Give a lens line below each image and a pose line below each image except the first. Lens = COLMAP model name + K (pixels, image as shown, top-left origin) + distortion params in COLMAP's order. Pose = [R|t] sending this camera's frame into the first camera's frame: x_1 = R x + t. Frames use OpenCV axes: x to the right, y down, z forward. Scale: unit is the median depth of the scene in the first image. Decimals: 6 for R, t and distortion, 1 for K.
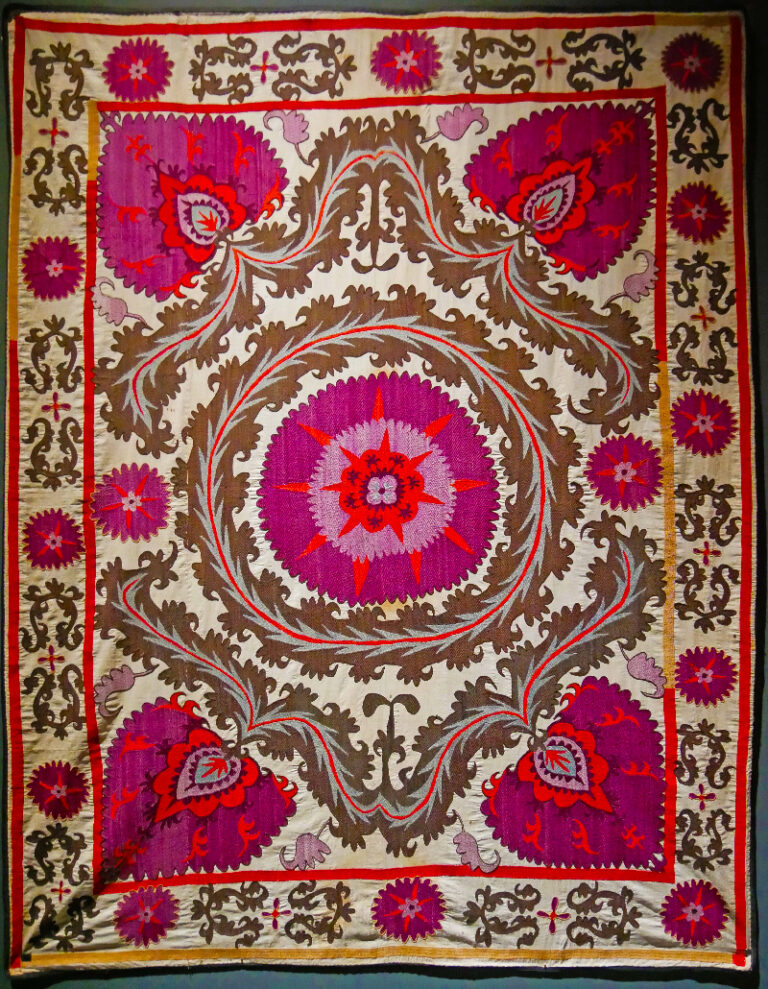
lens RADIAL K [[829.9, 0, 385.3], [0, 829.9, 495.4], [0, 0, 1]] dist [-0.034433, -0.000311]
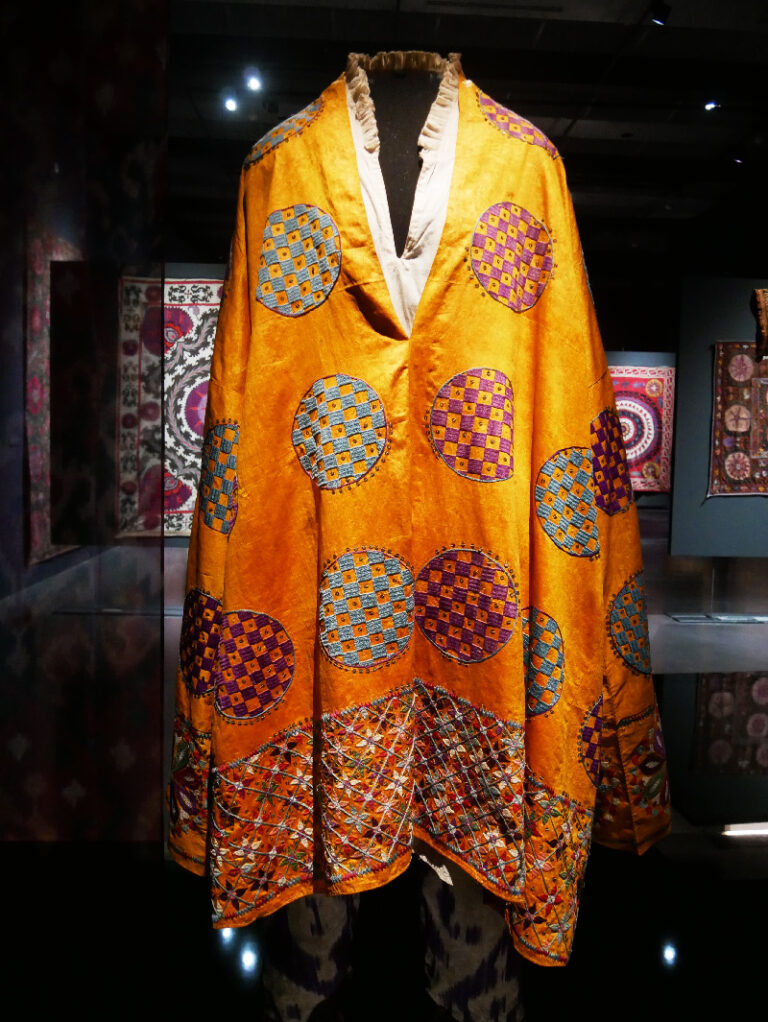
lens RADIAL K [[839.7, 0, 381.6], [0, 839.7, 509.1], [0, 0, 1]] dist [-0.003737, -0.000040]
pose [[0.999340, 0.022362, -0.028627, 0.852260], [-0.022177, 0.999731, 0.006772, 0.399482], [0.028771, -0.006132, 0.999567, -2.752940]]
